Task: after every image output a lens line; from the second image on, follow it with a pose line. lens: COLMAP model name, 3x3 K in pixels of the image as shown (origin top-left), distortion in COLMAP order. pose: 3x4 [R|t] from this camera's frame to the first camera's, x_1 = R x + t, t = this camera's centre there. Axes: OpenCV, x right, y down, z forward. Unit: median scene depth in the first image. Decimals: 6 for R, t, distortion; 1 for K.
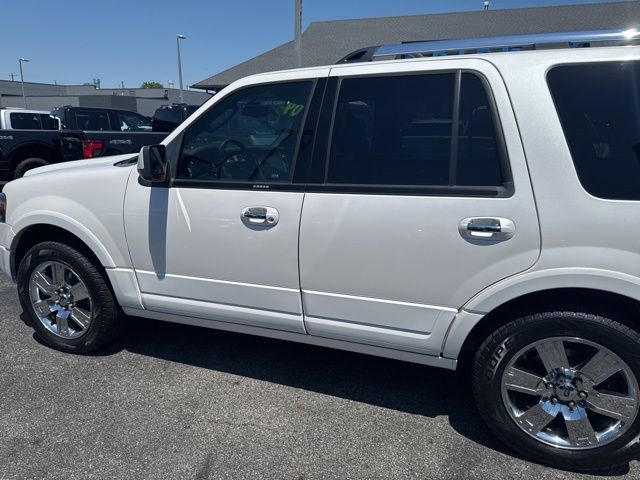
lens RADIAL K [[450.5, 0, 320.0], [0, 450.5, 240.0], [0, 0, 1]] dist [0.069861, -0.092325]
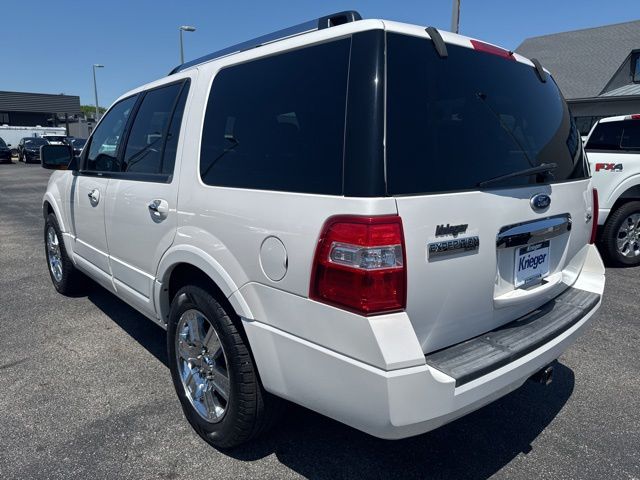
lens RADIAL K [[452.3, 0, 320.0], [0, 452.3, 240.0], [0, 0, 1]] dist [0.033636, -0.040226]
pose [[0.879540, 0.091054, -0.467032, 1.067069], [-0.115154, 0.993075, -0.023252, 0.028957], [0.461681, 0.074231, 0.883934, 0.126268]]
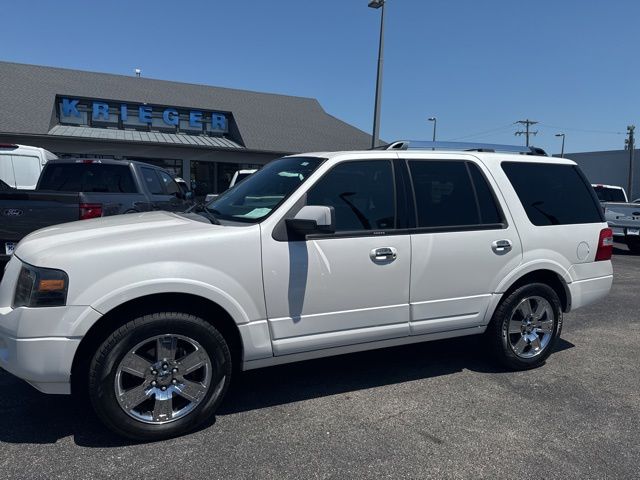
lens RADIAL K [[450.5, 0, 320.0], [0, 450.5, 240.0], [0, 0, 1]] dist [0.069861, -0.092325]
pose [[0.710544, -0.070077, 0.700154, -1.200633], [0.153944, 0.986405, -0.057501, -0.045676], [-0.686606, 0.148642, 0.711672, 0.151571]]
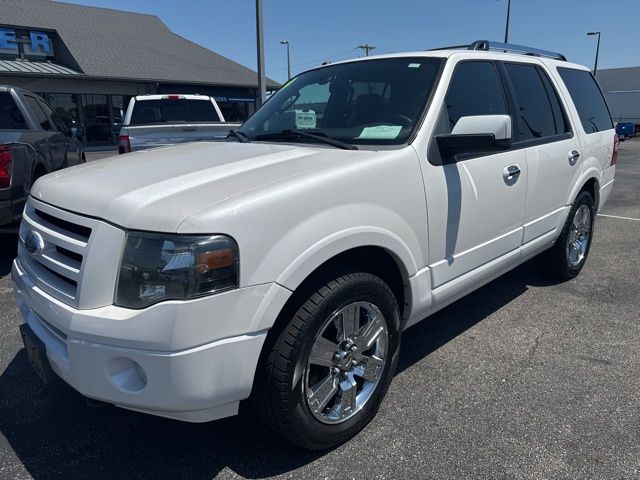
lens RADIAL K [[450.5, 0, 320.0], [0, 450.5, 240.0], [0, 0, 1]] dist [0.069861, -0.092325]
pose [[0.429871, -0.247030, 0.868439, -1.398477], [0.244849, 0.957696, 0.151221, -0.183162], [-0.869057, 0.147631, 0.472171, 0.878390]]
